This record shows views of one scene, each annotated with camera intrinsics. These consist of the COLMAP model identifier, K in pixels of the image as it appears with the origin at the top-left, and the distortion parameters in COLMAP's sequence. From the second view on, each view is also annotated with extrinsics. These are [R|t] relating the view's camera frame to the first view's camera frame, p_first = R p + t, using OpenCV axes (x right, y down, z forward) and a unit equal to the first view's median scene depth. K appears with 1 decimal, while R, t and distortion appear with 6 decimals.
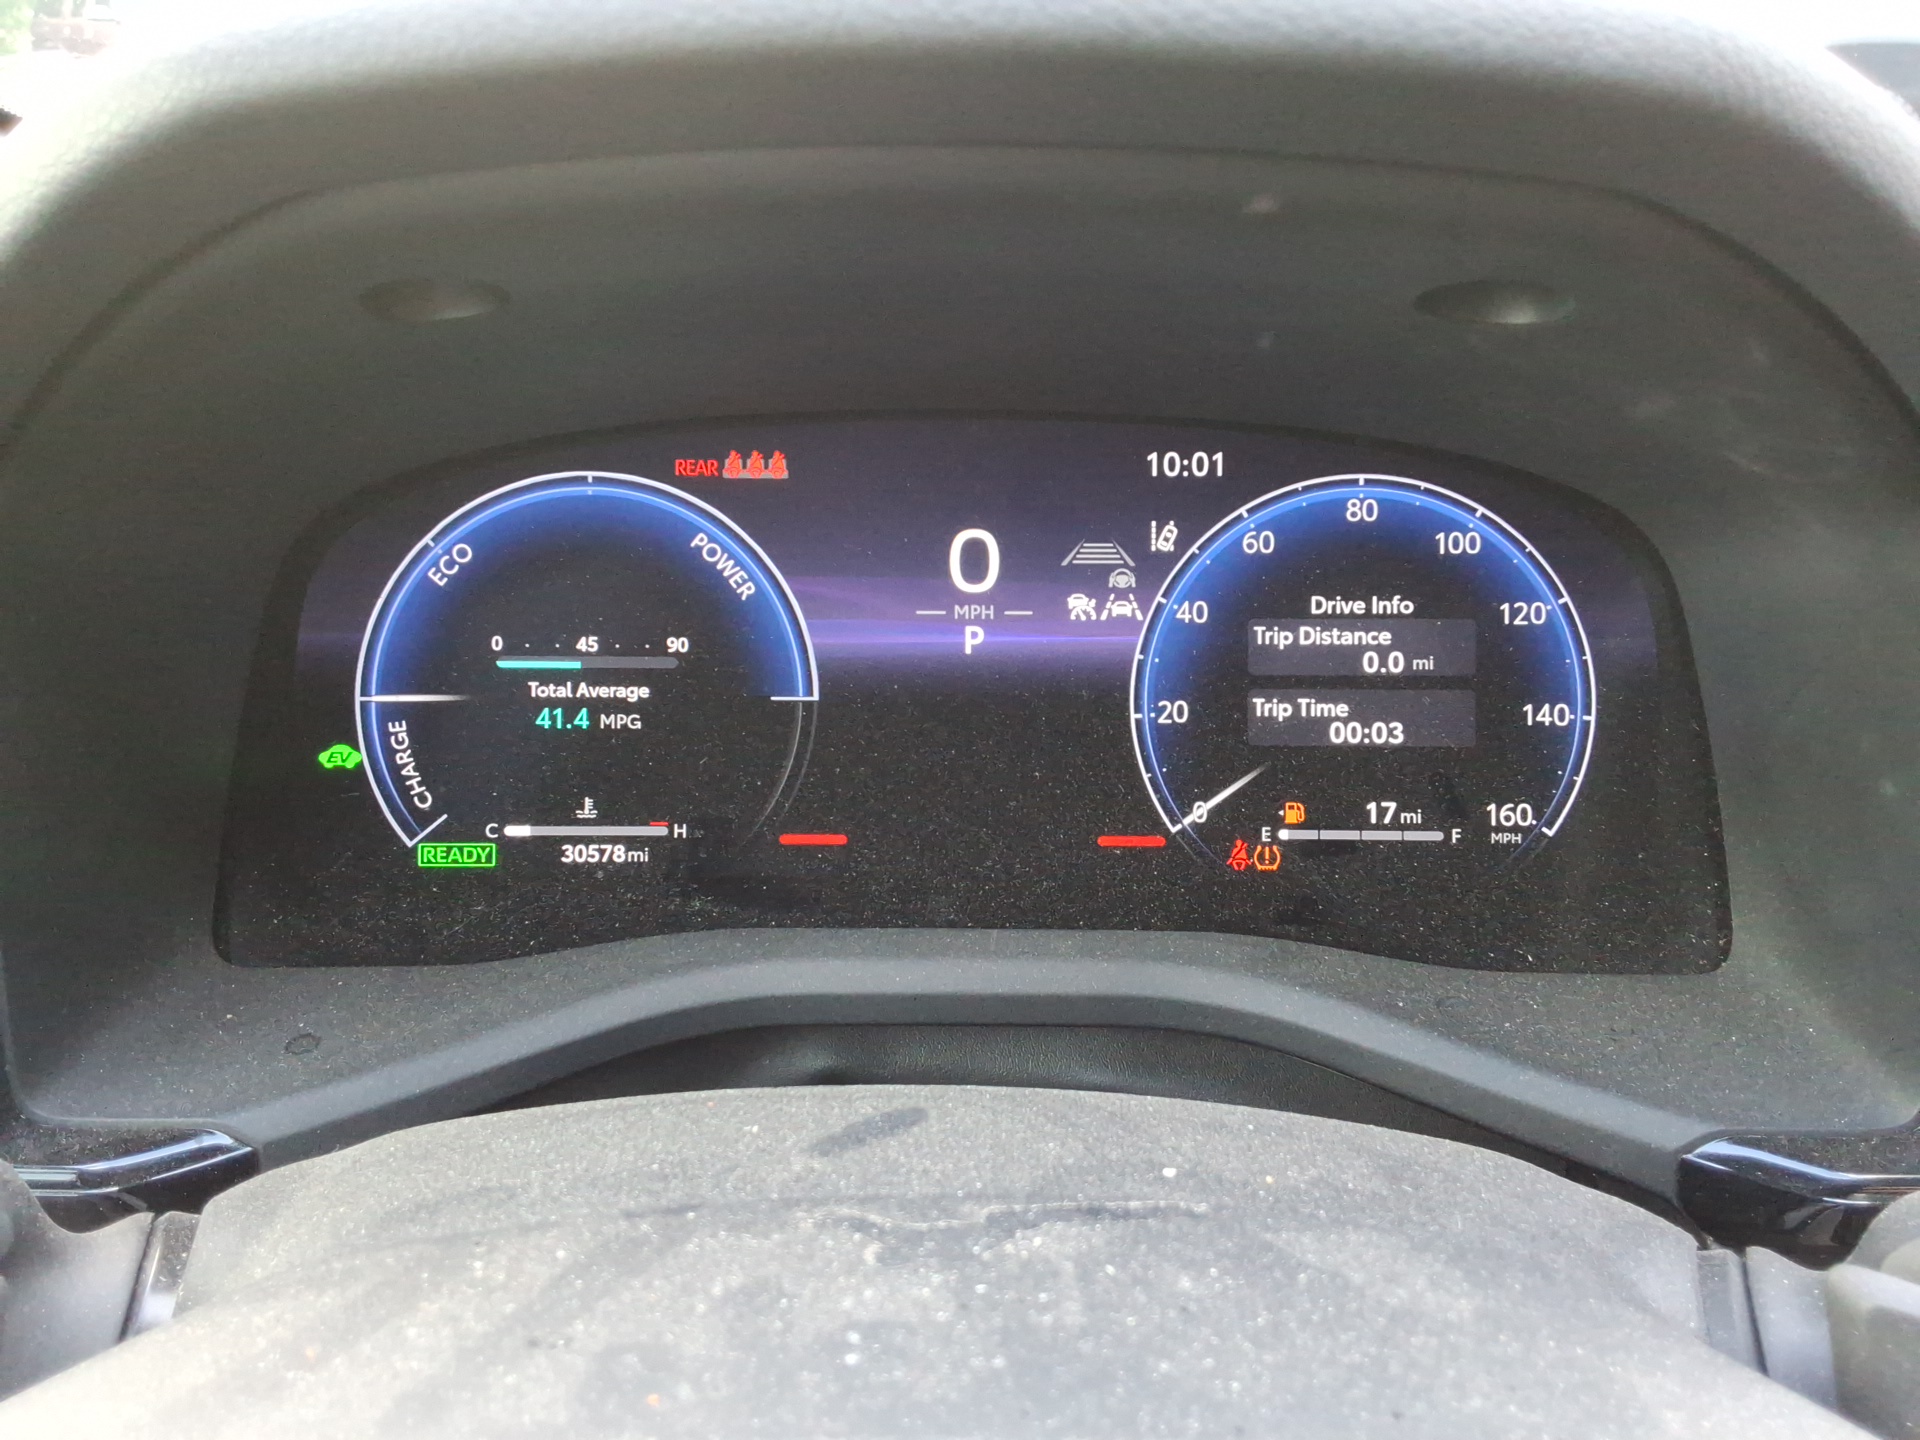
lens RADIAL K [[1563.7, 0, 959.1], [0, 1563.7, 717.1], [0, 0, 1]] dist [0.028794, -0.062640]
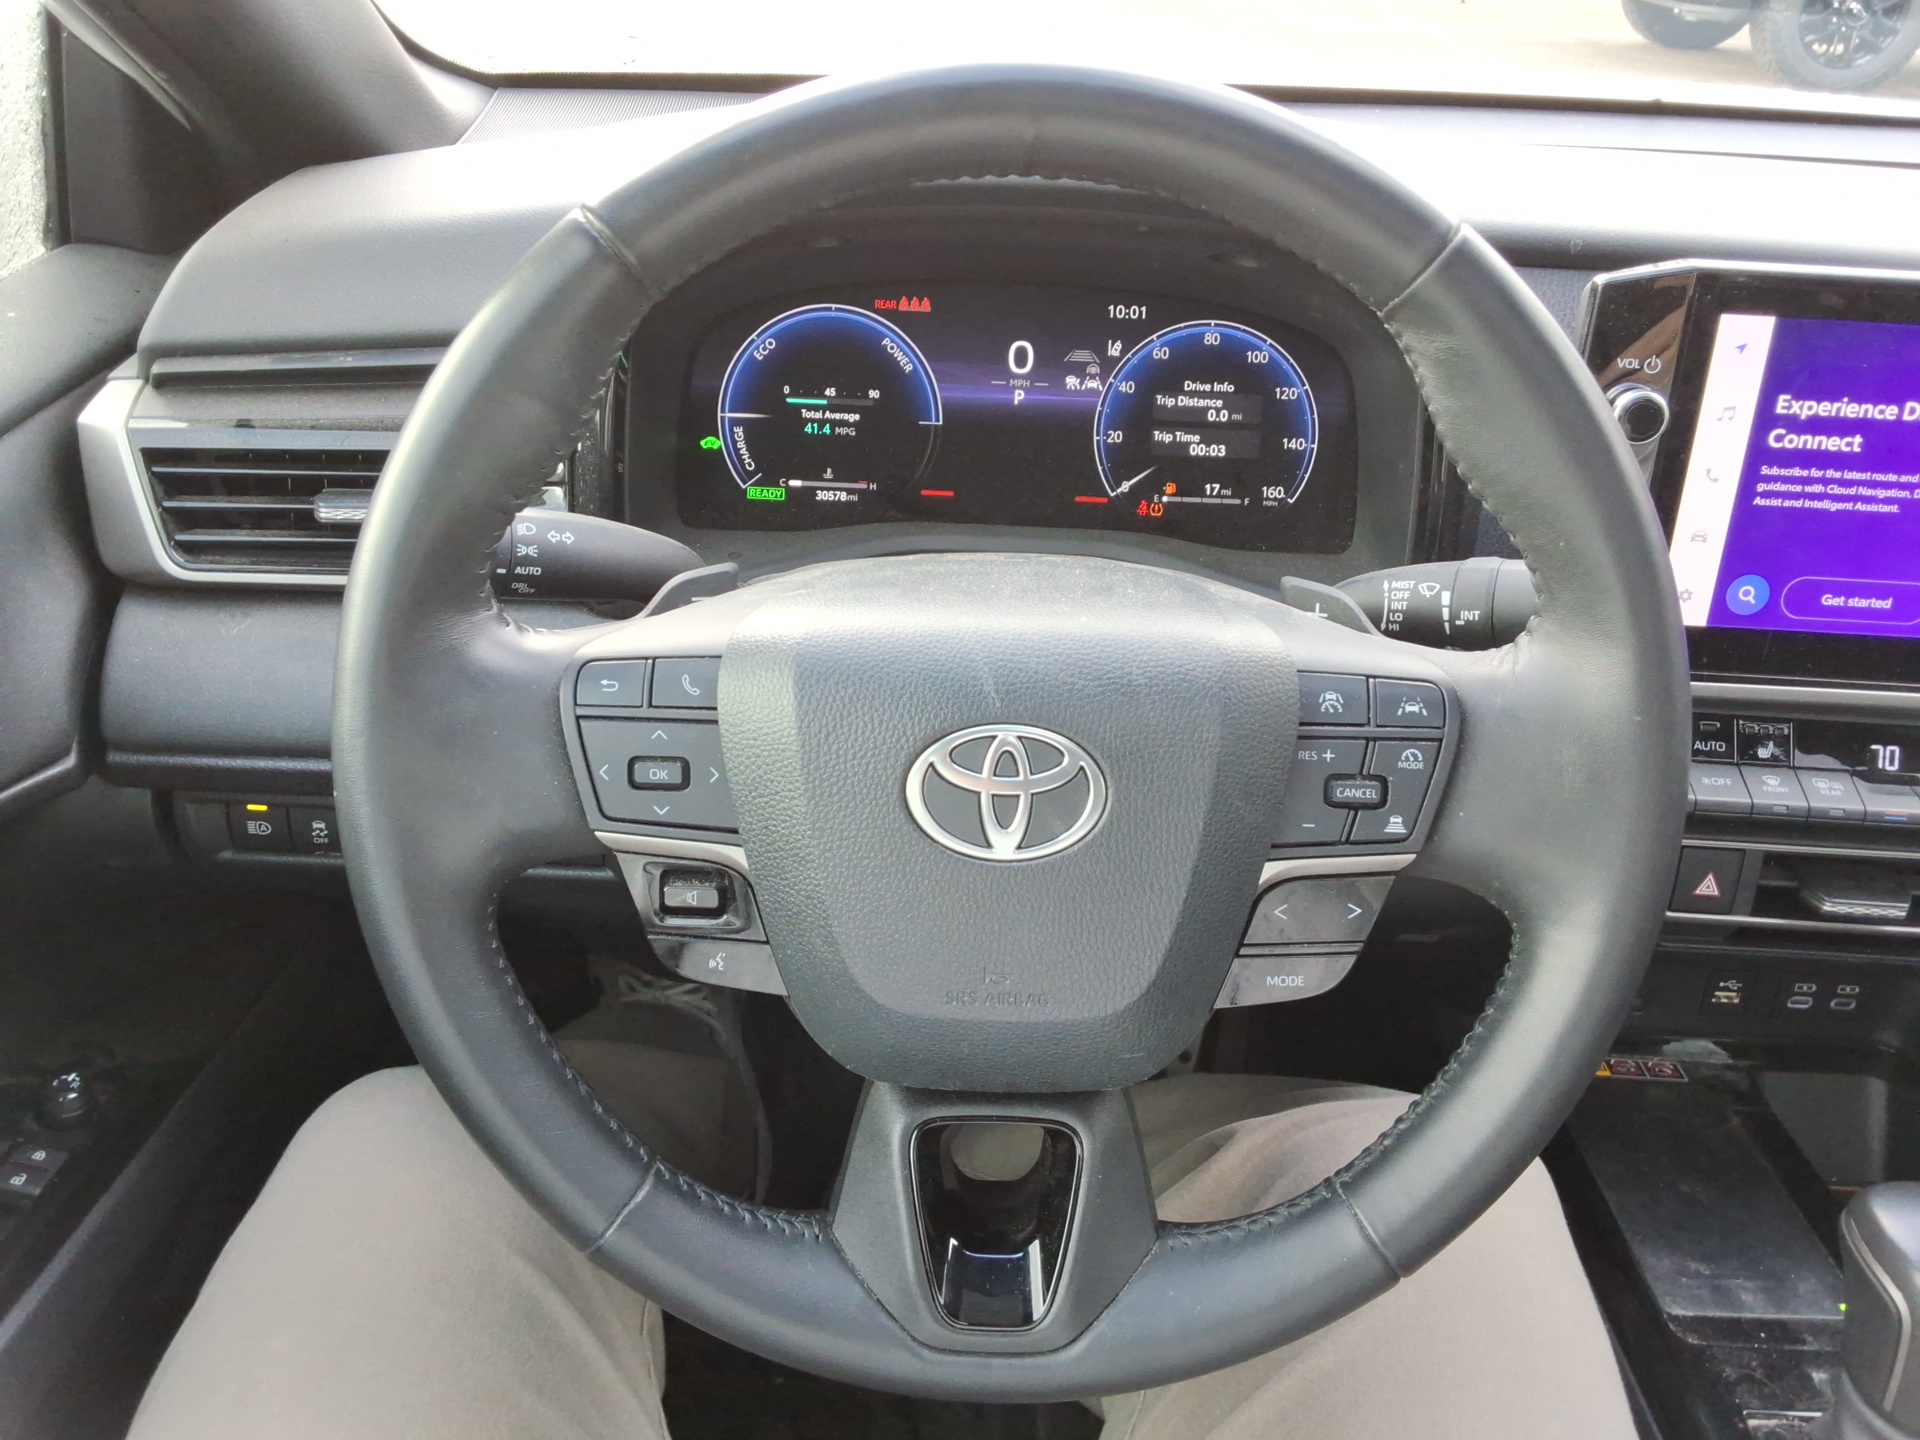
lens RADIAL K [[1563.7, 0, 957.8], [0, 1563.7, 765.8], [0, 0, 1]] dist [0.028794, -0.062640]
pose [[0.999308, 0.034940, 0.012776, -0.080289], [-0.036466, 0.987945, 0.150449, 0.122219], [-0.007365, -0.150811, 0.988535, -1.097509]]
